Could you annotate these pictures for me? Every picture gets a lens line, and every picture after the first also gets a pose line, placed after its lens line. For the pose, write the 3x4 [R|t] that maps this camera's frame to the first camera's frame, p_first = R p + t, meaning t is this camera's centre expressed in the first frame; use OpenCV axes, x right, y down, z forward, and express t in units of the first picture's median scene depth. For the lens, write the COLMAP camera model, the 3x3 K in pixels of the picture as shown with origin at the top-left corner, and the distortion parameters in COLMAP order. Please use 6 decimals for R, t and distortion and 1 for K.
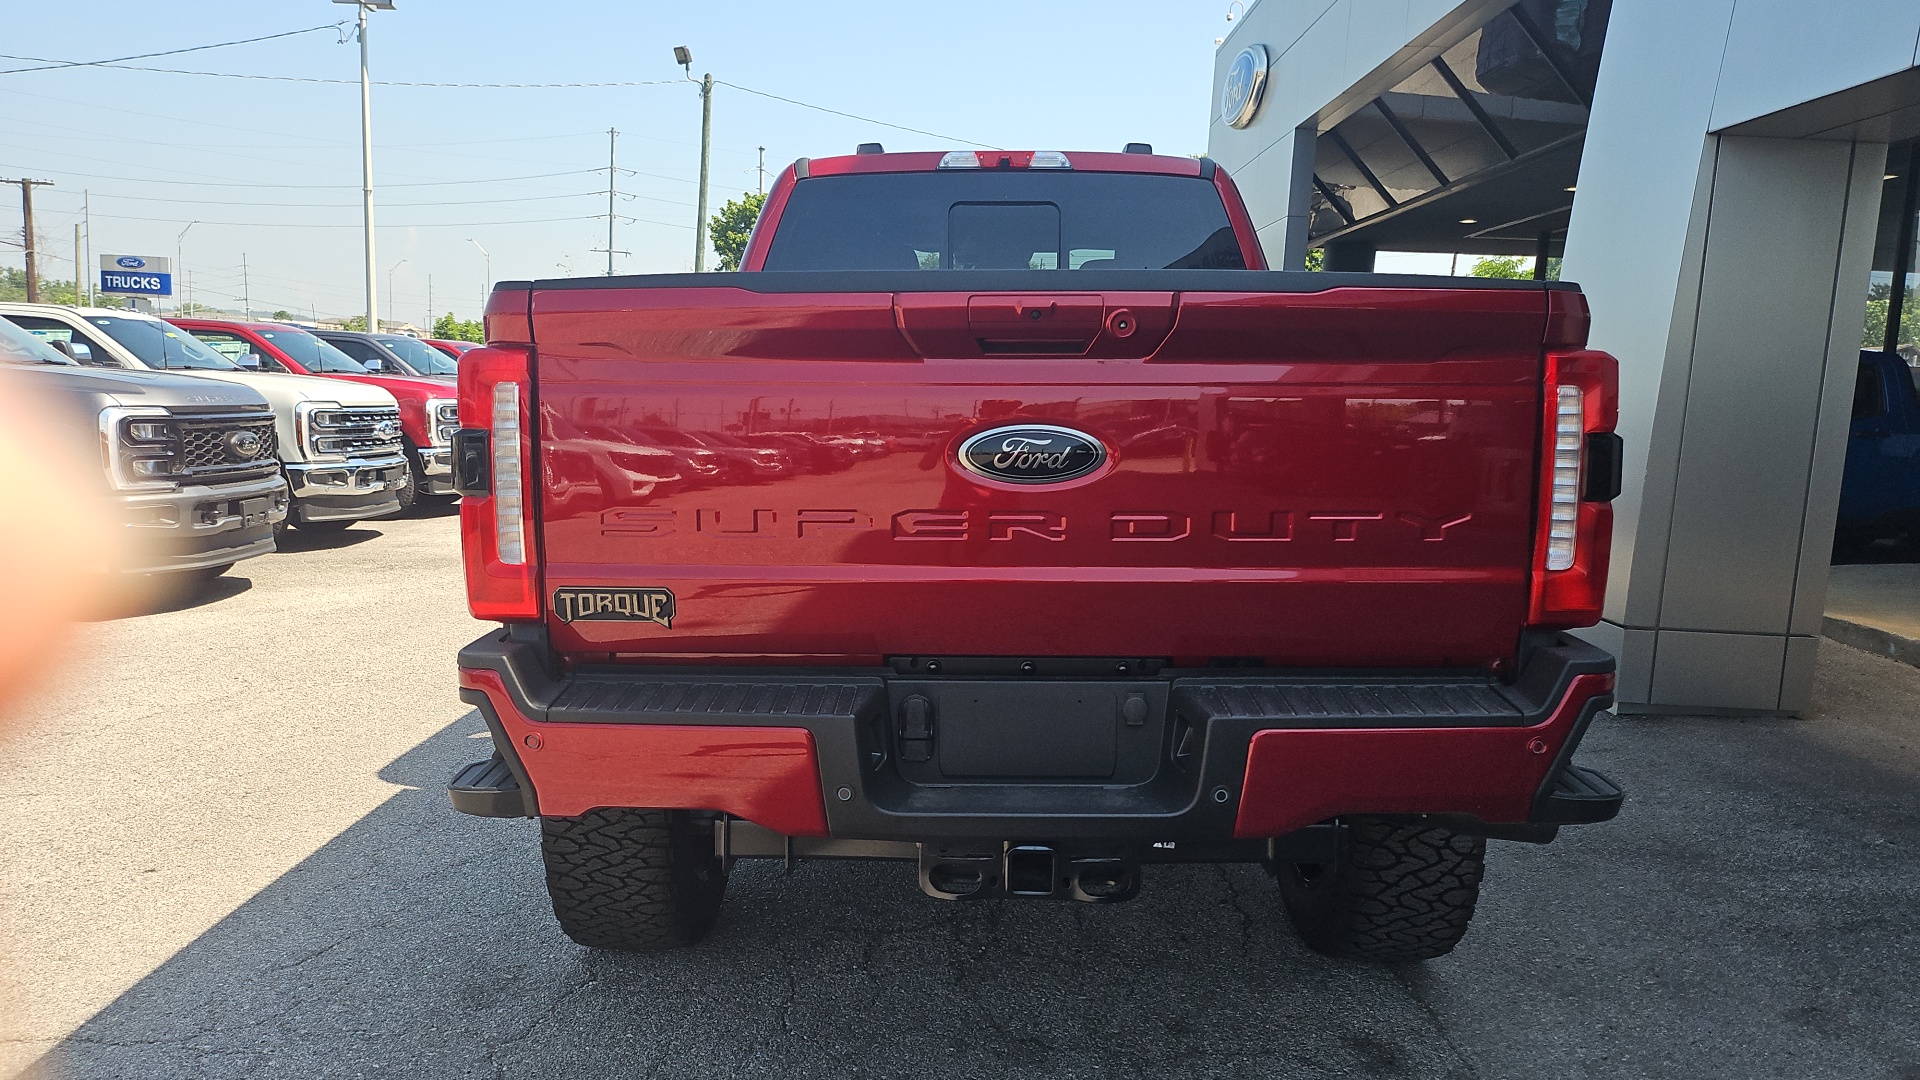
lens RADIAL K [[1351.6, 0, 971.8], [0, 1351.6, 538.9], [0, 0, 1]] dist [0.085347, -0.109436]
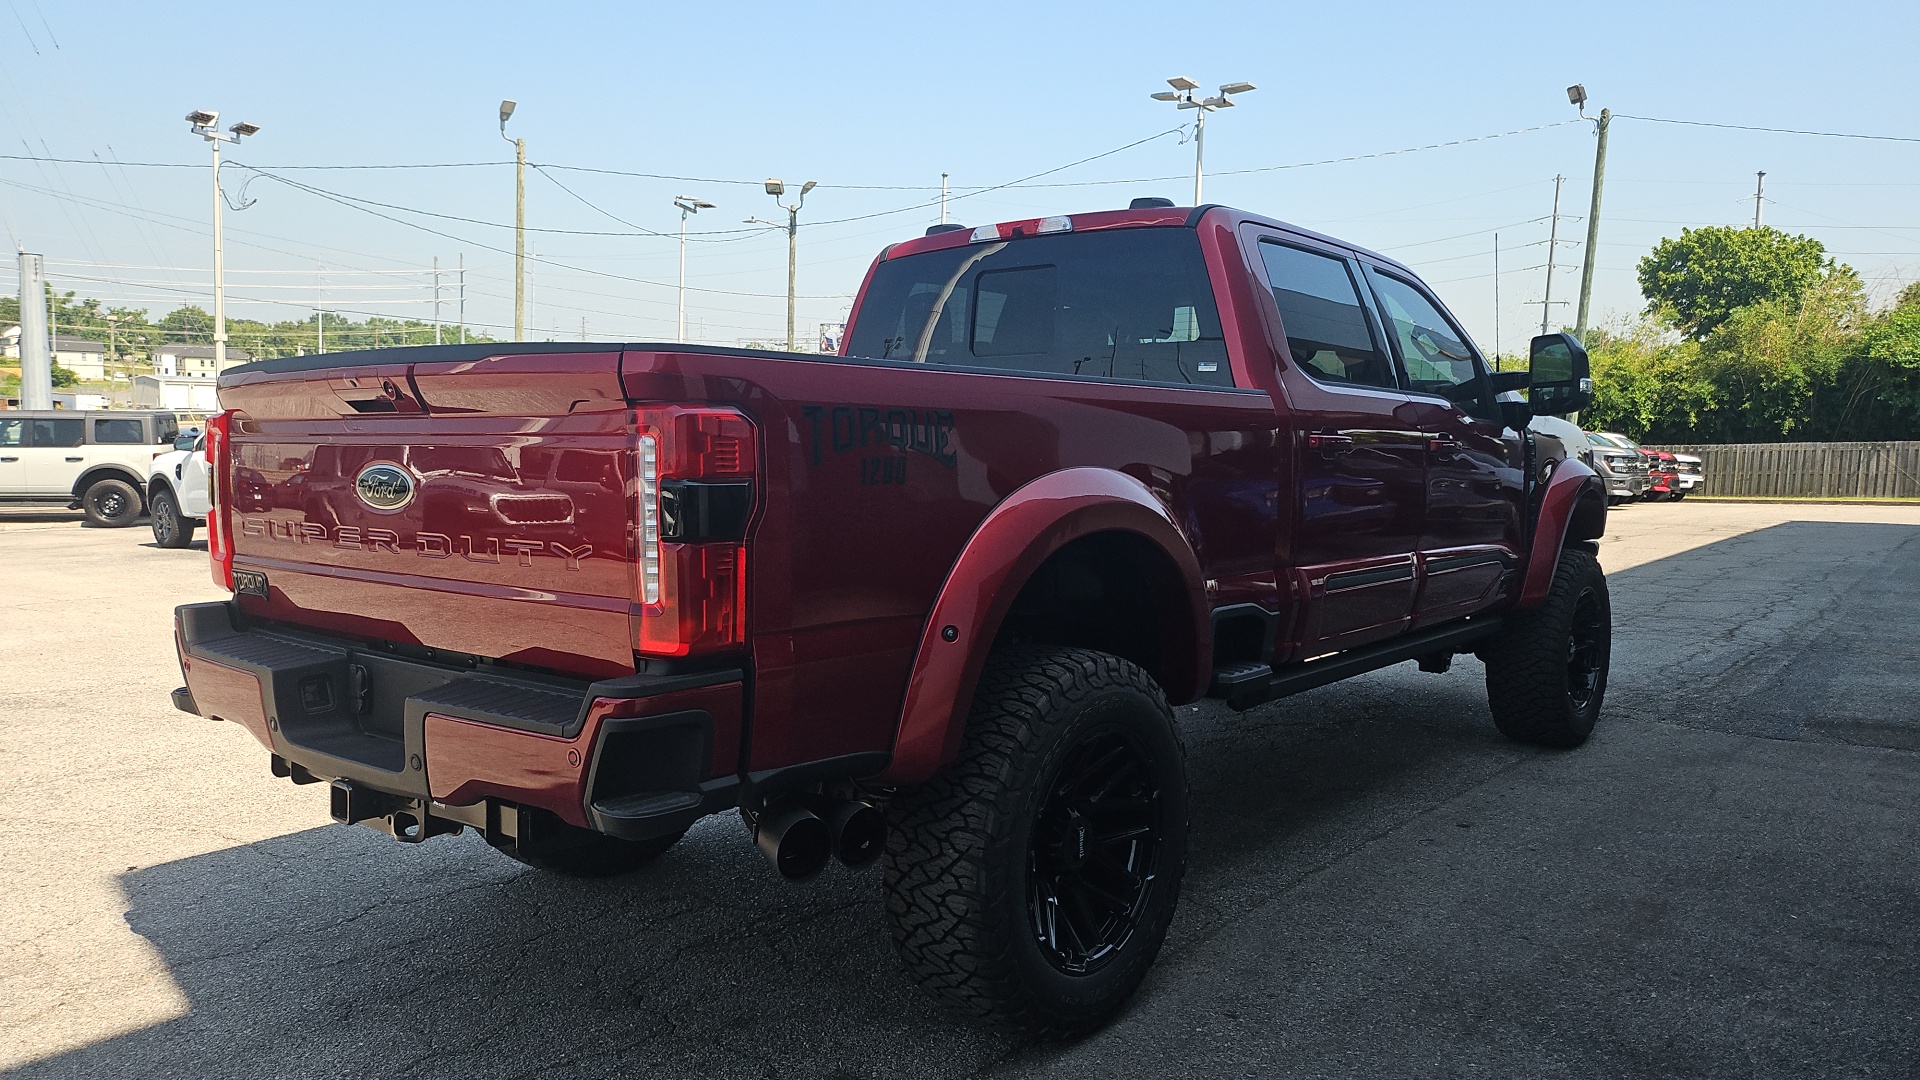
lens RADIAL K [[1351.6, 0, 971.8], [0, 1351.6, 538.9], [0, 0, 1]] dist [0.085347, -0.109436]
pose [[0.778742, 0.043208, -0.625854, 0.125112], [-0.069313, 0.997443, -0.017384, -0.002936], [0.623503, 0.056918, 0.779746, 0.030203]]
